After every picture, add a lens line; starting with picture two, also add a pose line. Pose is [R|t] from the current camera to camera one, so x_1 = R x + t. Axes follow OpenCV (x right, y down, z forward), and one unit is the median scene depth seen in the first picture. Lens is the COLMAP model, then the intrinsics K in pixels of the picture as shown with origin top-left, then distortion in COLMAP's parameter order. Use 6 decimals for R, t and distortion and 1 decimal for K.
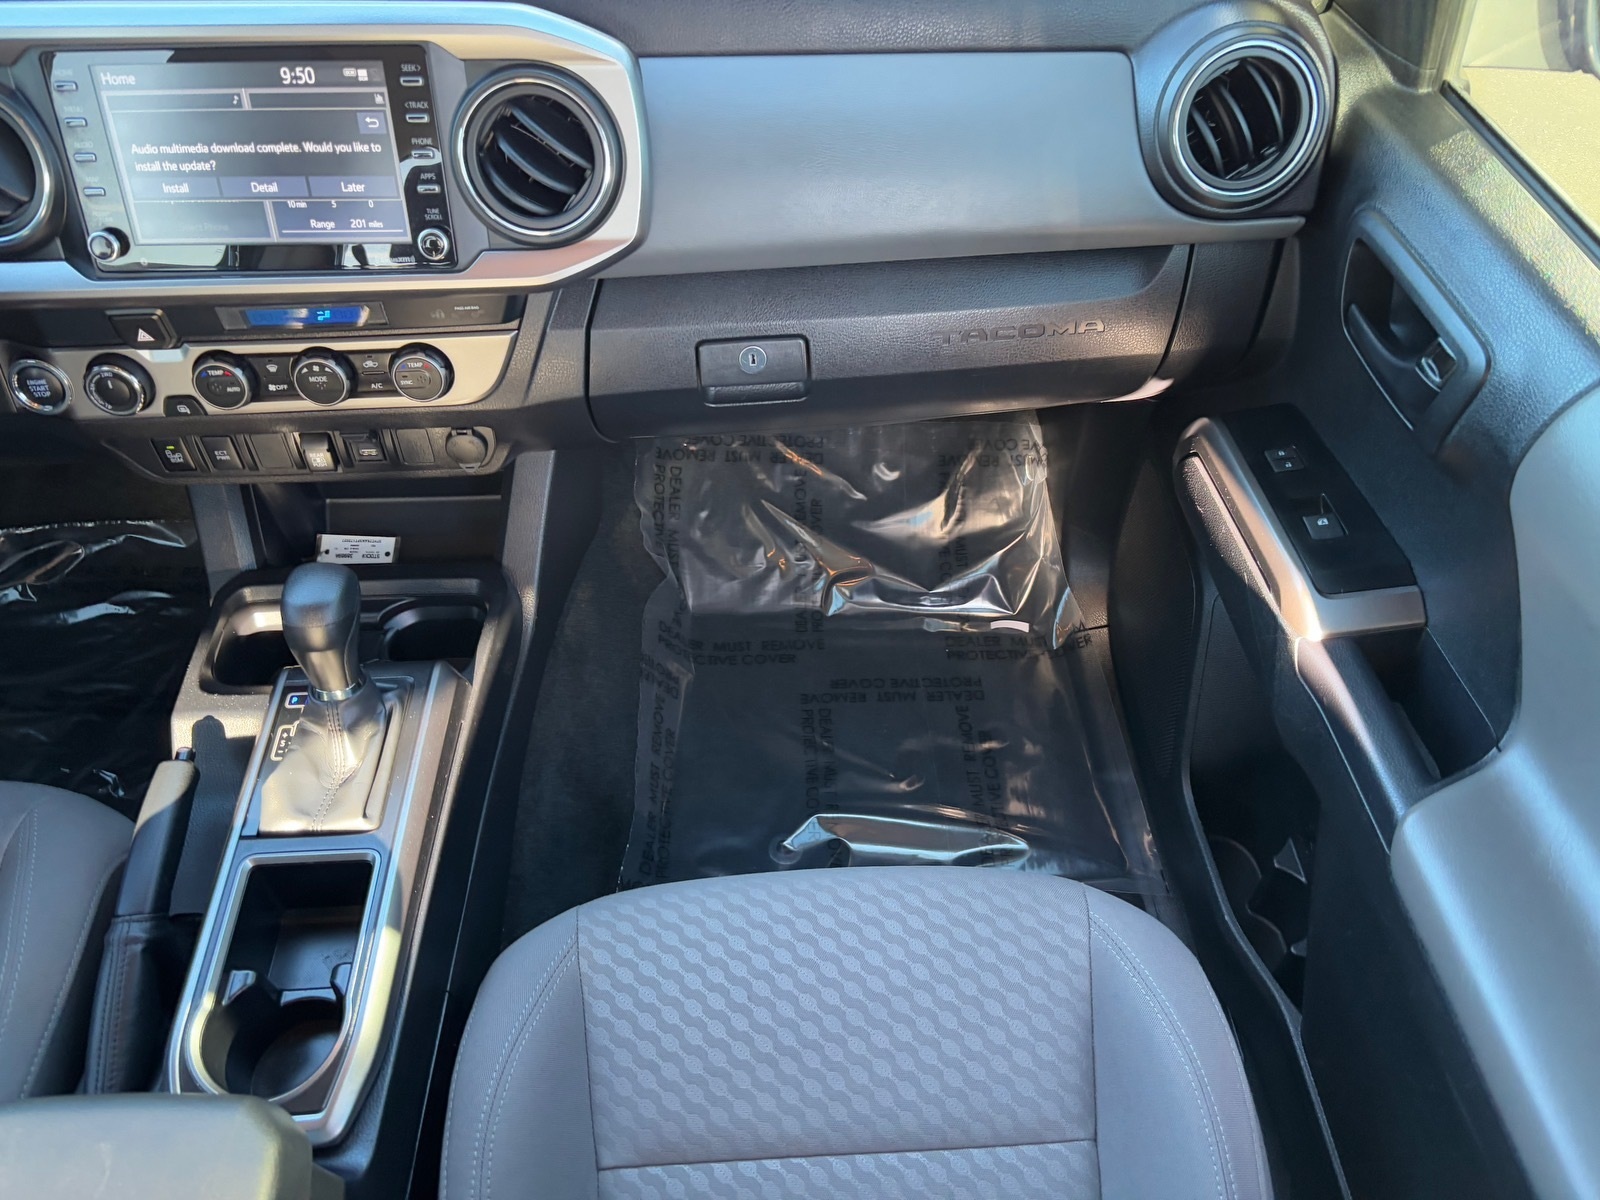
lens RADIAL K [[1235.6, 0, 804.4], [0, 1235.6, 620.1], [0, 0, 1]] dist [0.033423, -0.041545]
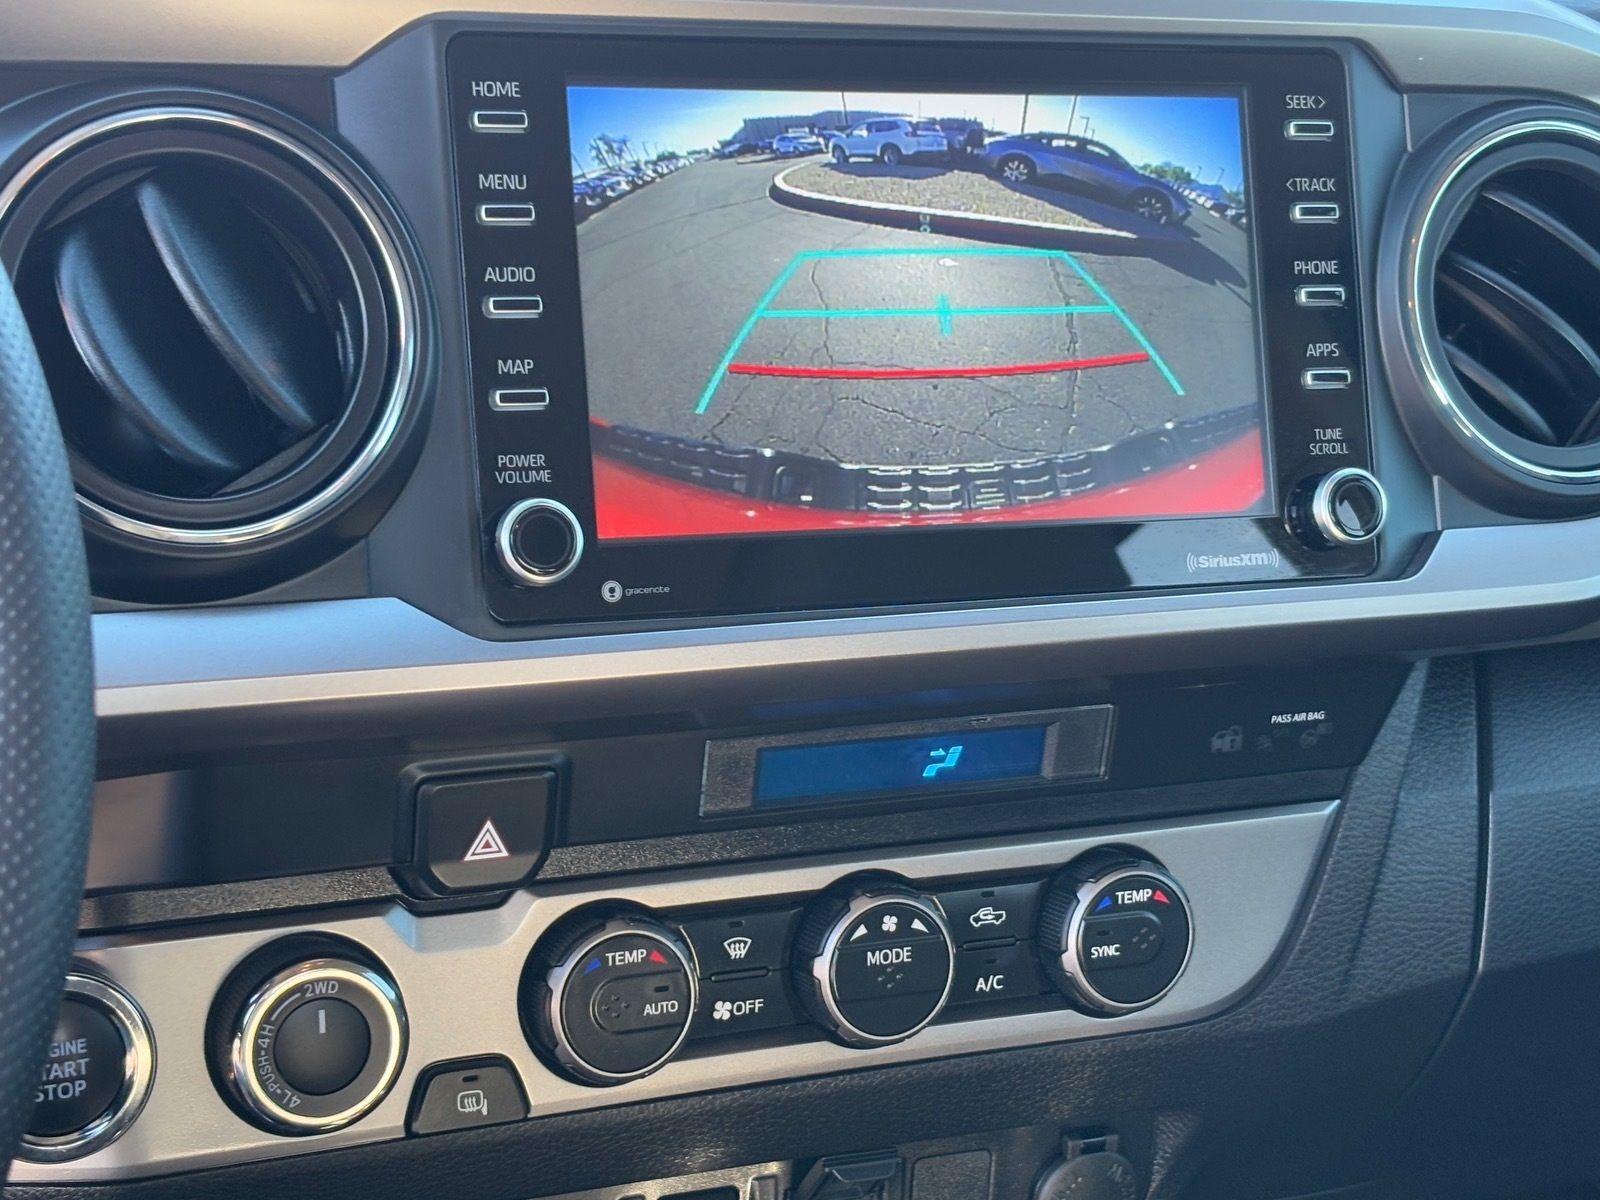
lens RADIAL K [[2874.2, 0, 773.8], [0, 2874.2, 617.4], [0, 0, 1]] dist [0.172600, 0.000000]
pose [[0.931964, -0.041328, 0.360188, -0.710591], [0.223246, 0.848212, -0.480310, 0.106229], [-0.285665, 0.528042, 0.799729, 0.313941]]
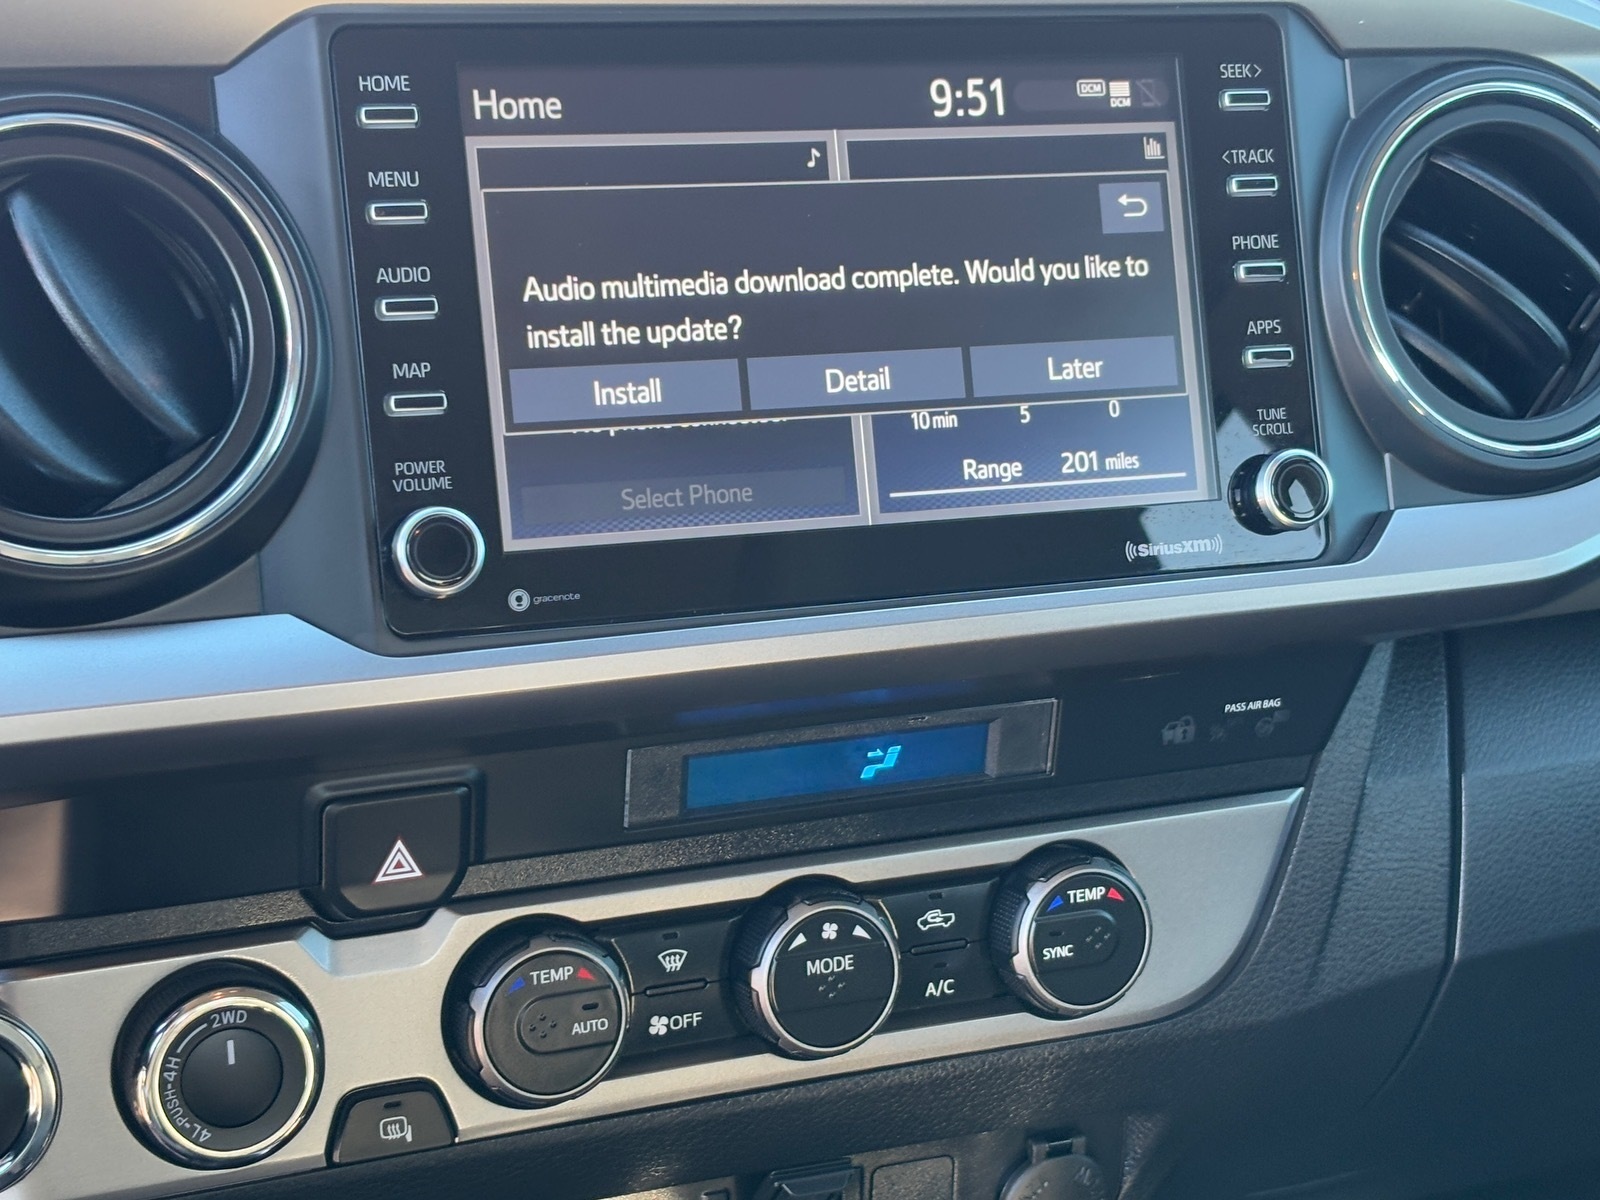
lens RADIAL K [[2874.2, 0, 799.1], [0, 2874.2, 586.2], [0, 0, 1]] dist [0.172600, 0.000000]
pose [[0.937244, -0.066577, 0.342258, -0.662170], [0.235045, 0.845677, -0.479149, 0.092030], [-0.257539, 0.529526, 0.808255, 0.316140]]
